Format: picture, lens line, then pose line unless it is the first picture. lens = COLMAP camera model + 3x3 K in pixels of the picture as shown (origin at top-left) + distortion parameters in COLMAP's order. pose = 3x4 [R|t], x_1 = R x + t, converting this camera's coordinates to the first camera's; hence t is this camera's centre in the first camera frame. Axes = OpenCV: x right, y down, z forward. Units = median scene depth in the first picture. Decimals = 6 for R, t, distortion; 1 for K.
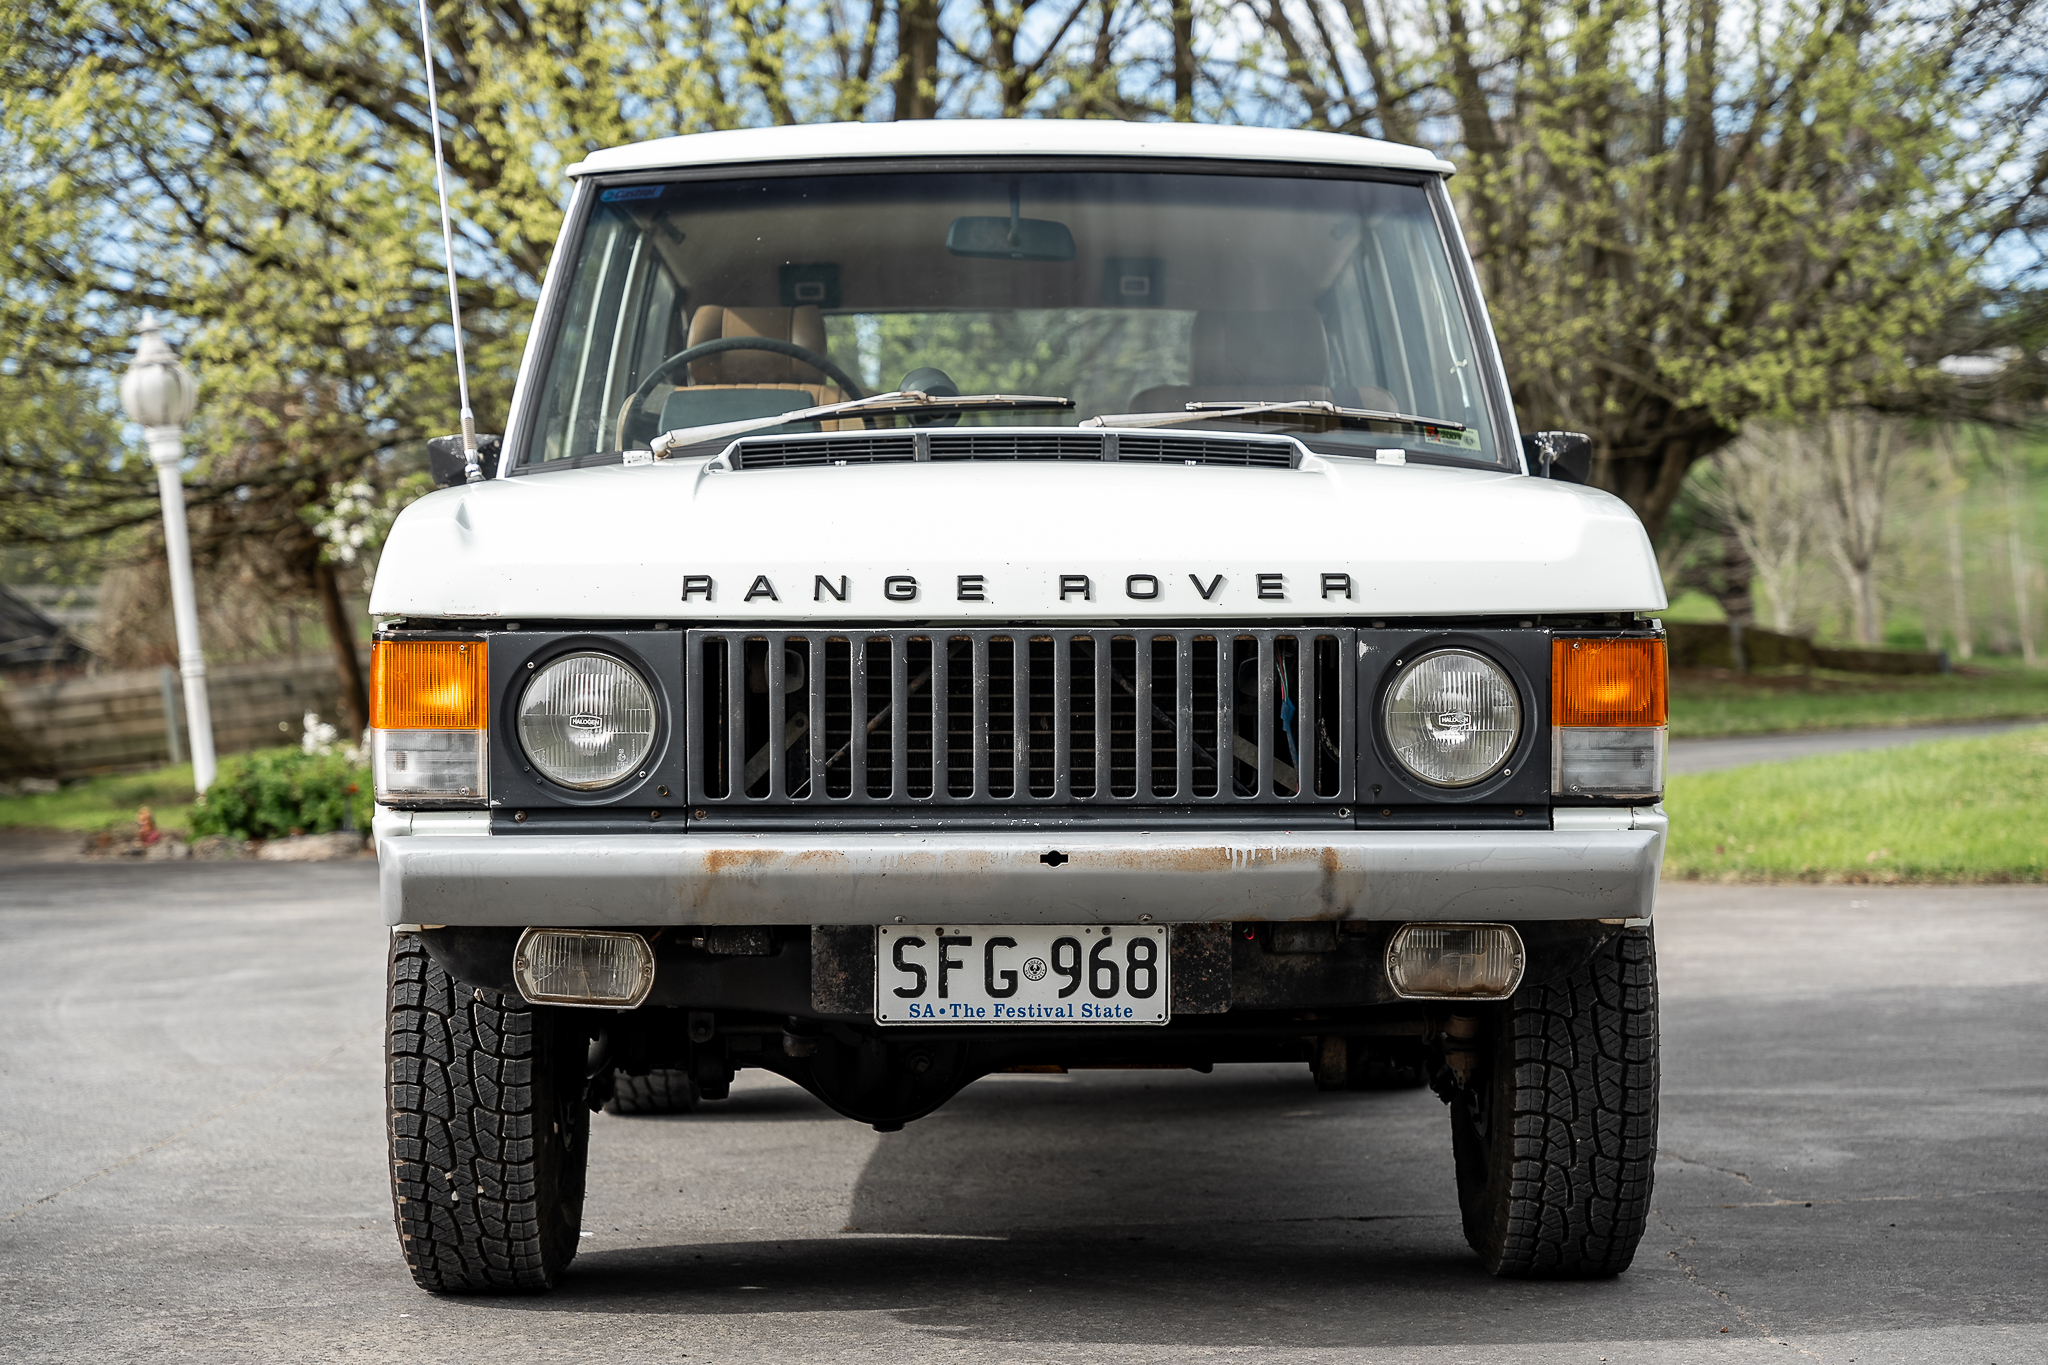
lens RADIAL K [[4170.8, 0, 1023.9], [0, 4170.8, 681.2], [0, 0, 1]] dist [-0.009665, 0.000000]
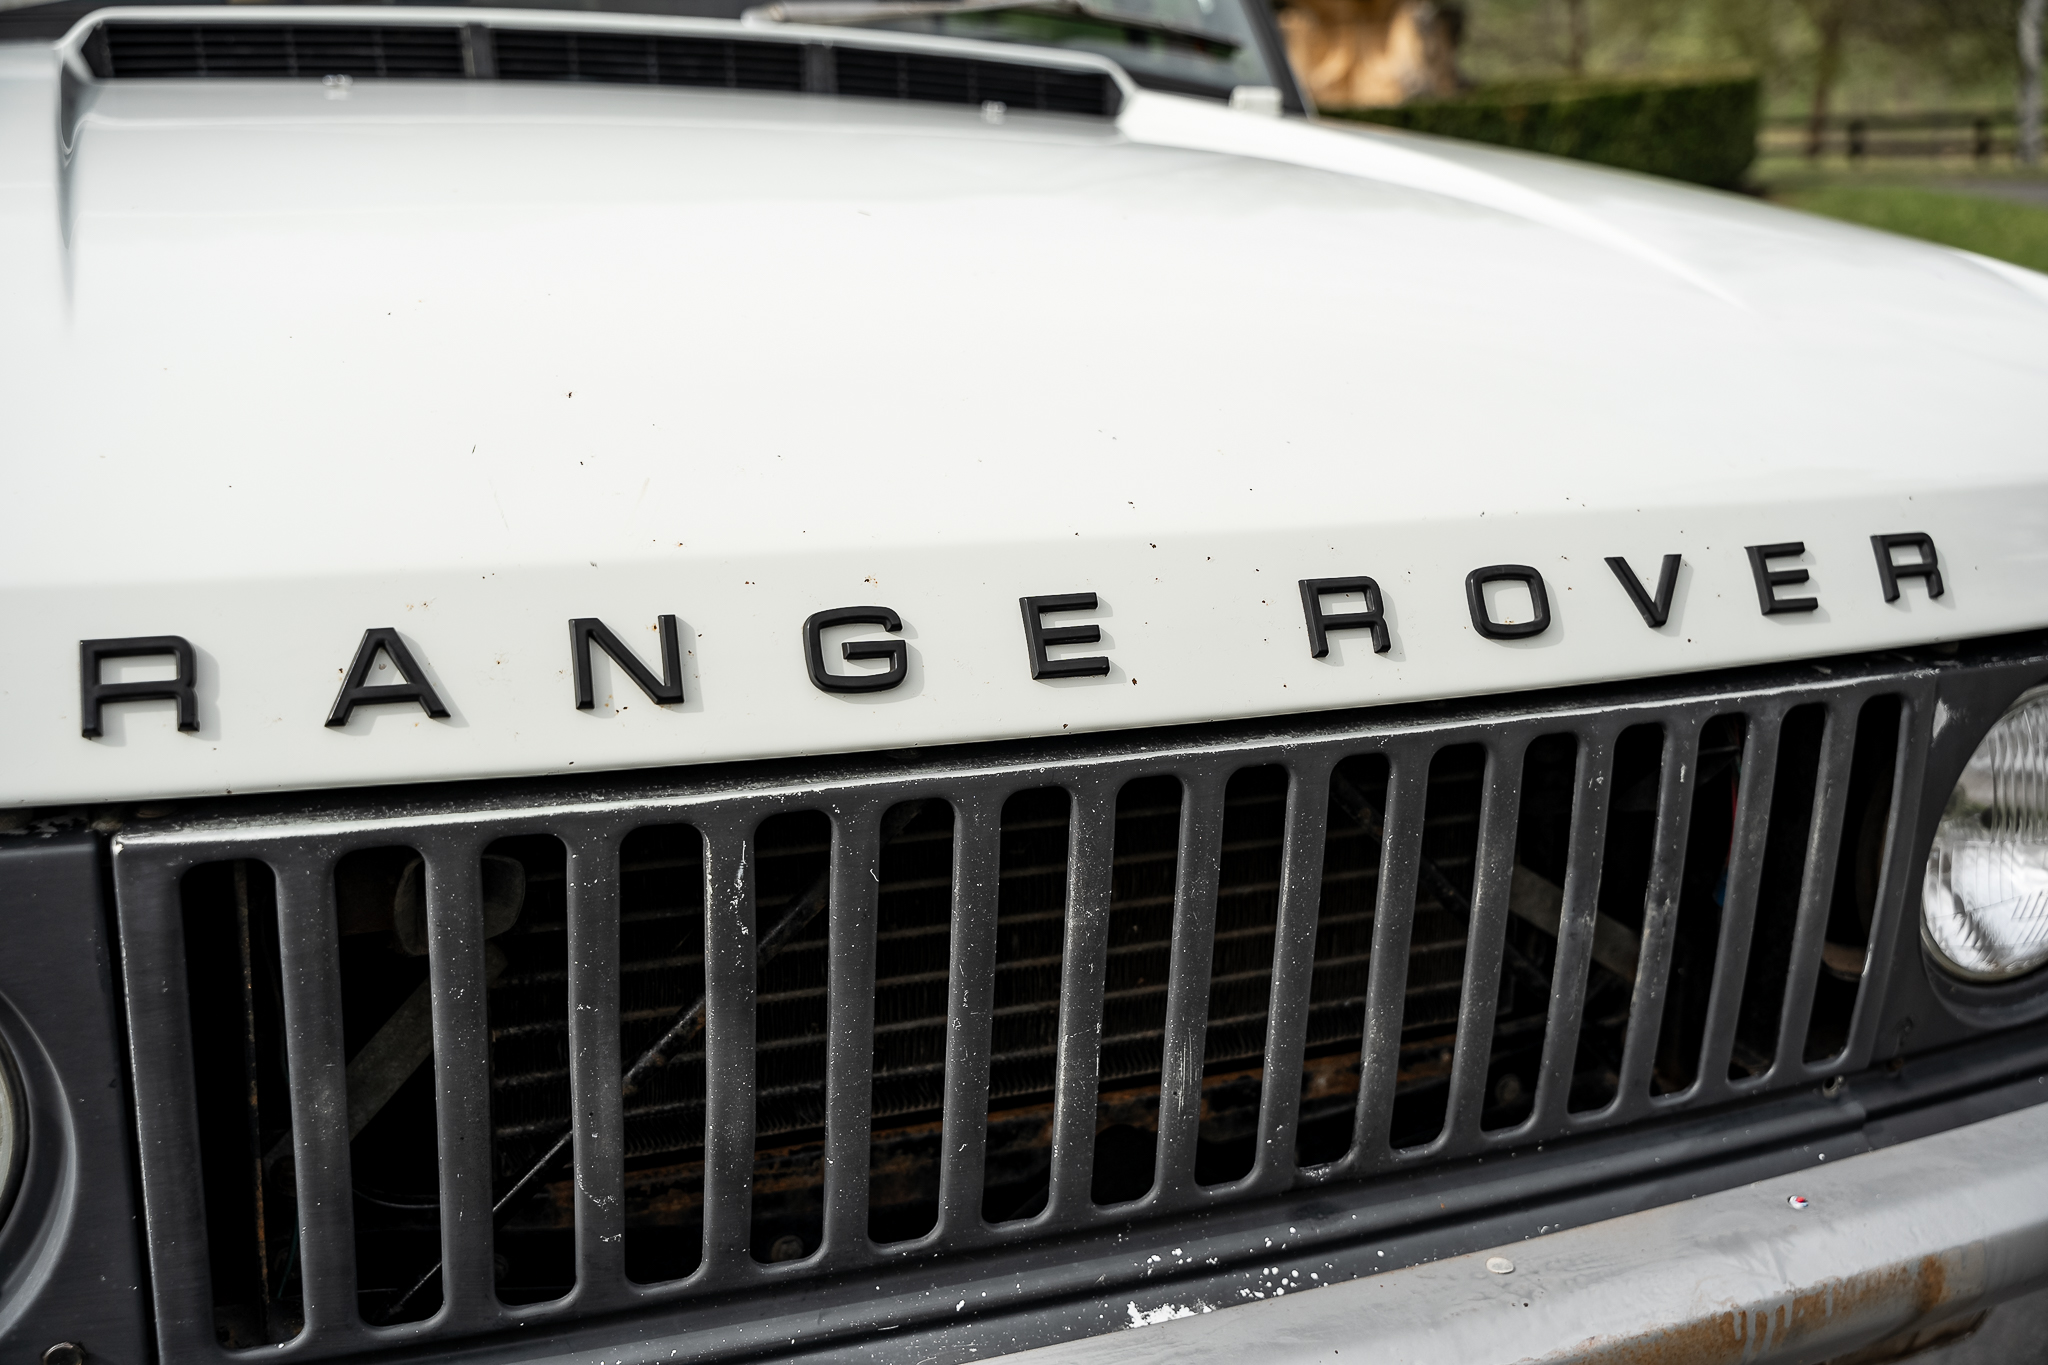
lens RADIAL K [[2025.0, 0, 1022.8], [0, 2025.0, 685.0], [0, 0, 1]] dist [0.017275, 0.000000]
pose [[0.925867, -0.069047, 0.371486, -0.074183], [-0.037220, 0.961715, 0.271513, -0.061095], [-0.376011, -0.265212, 0.887850, 0.860509]]
